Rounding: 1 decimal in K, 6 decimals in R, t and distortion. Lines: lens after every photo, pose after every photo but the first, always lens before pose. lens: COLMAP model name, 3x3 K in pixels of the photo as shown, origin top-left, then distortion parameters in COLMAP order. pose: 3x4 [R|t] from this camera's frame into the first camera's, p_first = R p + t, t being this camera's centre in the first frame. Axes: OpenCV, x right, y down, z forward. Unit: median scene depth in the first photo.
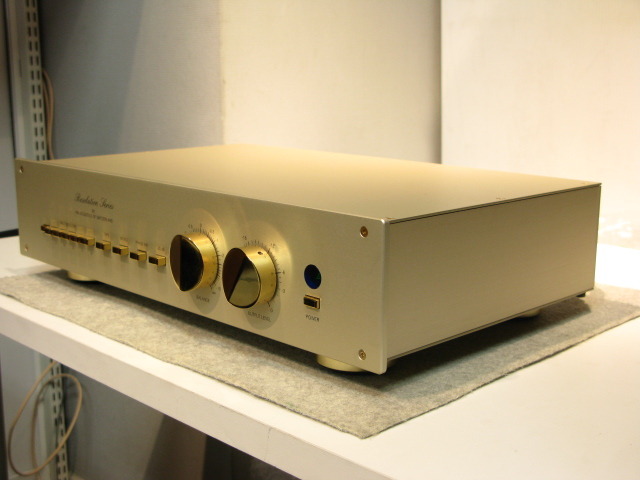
lens RADIAL K [[892.1, 0, 320.0], [0, 892.1, 240.0], [0, 0, 1]] dist [-0.147500, -0.007240]
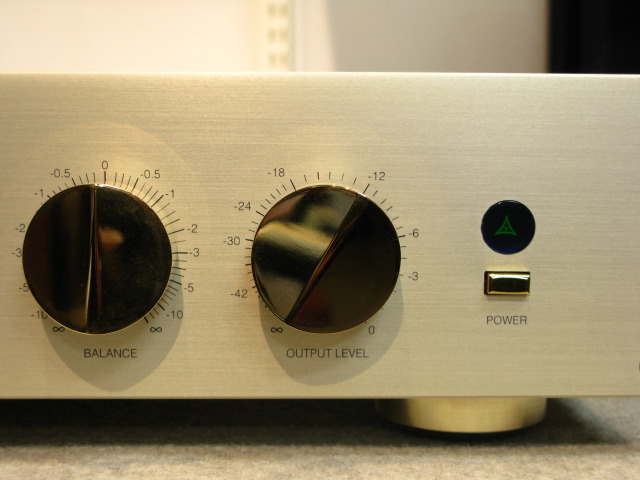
lens RADIAL K [[1072.5, 0, 320.0], [0, 1072.5, 240.0], [0, 0, 1]] dist [-0.022271, -0.084830]
pose [[0.682238, -0.076763, 0.727089, -0.380025], [0.140154, 0.989761, -0.027014, 0.038805], [-0.717571, 0.120334, 0.686011, 0.553463]]
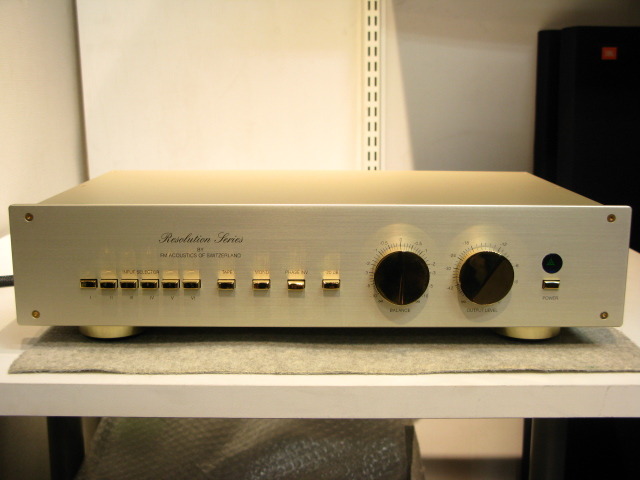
lens RADIAL K [[853.6, 0, 320.0], [0, 853.6, 240.0], [0, 0, 1]] dist [-0.115155, 0.053967]
pose [[0.695655, -0.138292, 0.704940, -0.821891], [0.137319, 0.988800, 0.058468, -0.080199], [-0.705130, 0.056128, 0.706853, 0.328718]]
